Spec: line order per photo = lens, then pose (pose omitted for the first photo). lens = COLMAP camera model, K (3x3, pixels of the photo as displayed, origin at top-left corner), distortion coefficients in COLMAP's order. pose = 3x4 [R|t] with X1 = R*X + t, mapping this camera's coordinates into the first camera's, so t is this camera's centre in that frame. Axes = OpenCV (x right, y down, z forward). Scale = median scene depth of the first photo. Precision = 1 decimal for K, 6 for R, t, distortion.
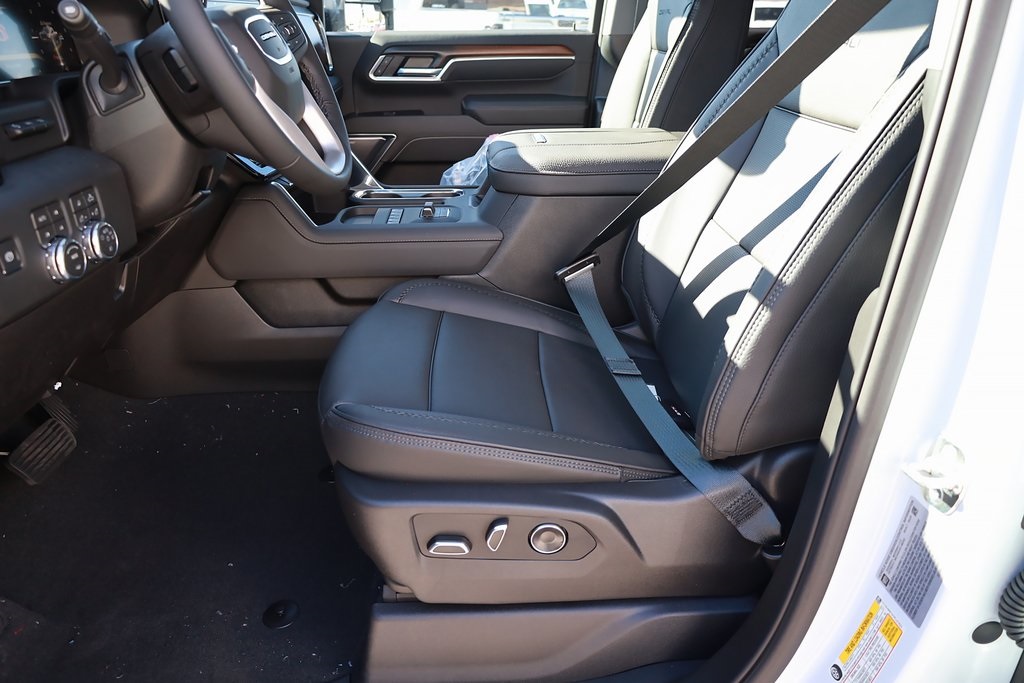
lens RADIAL K [[683.5, 0, 512.0], [0, 683.5, 341.5], [0, 0, 1]] dist [-0.017620, -0.002535]
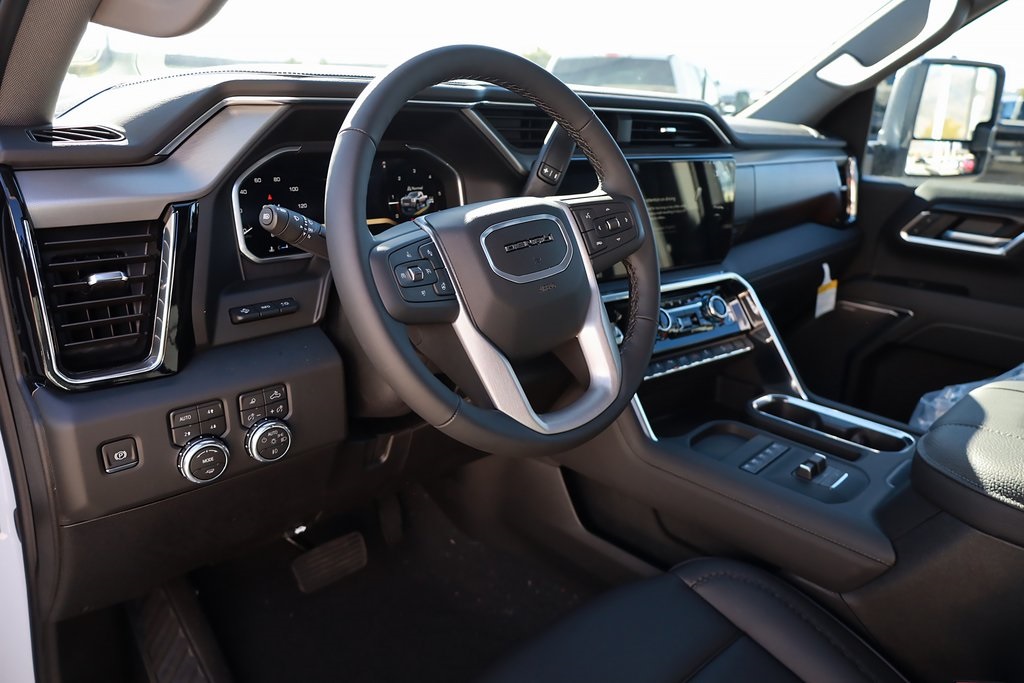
lens RADIAL K [[698.1, 0, 512.0], [0, 698.1, 341.5], [0, 0, 1]] dist [-0.044866, 0.000743]
pose [[0.654055, 0.250796, -0.713662, 0.122676], [-0.338855, 0.940626, 0.020003, -0.193414], [0.676306, 0.228744, 0.700205, 0.248654]]
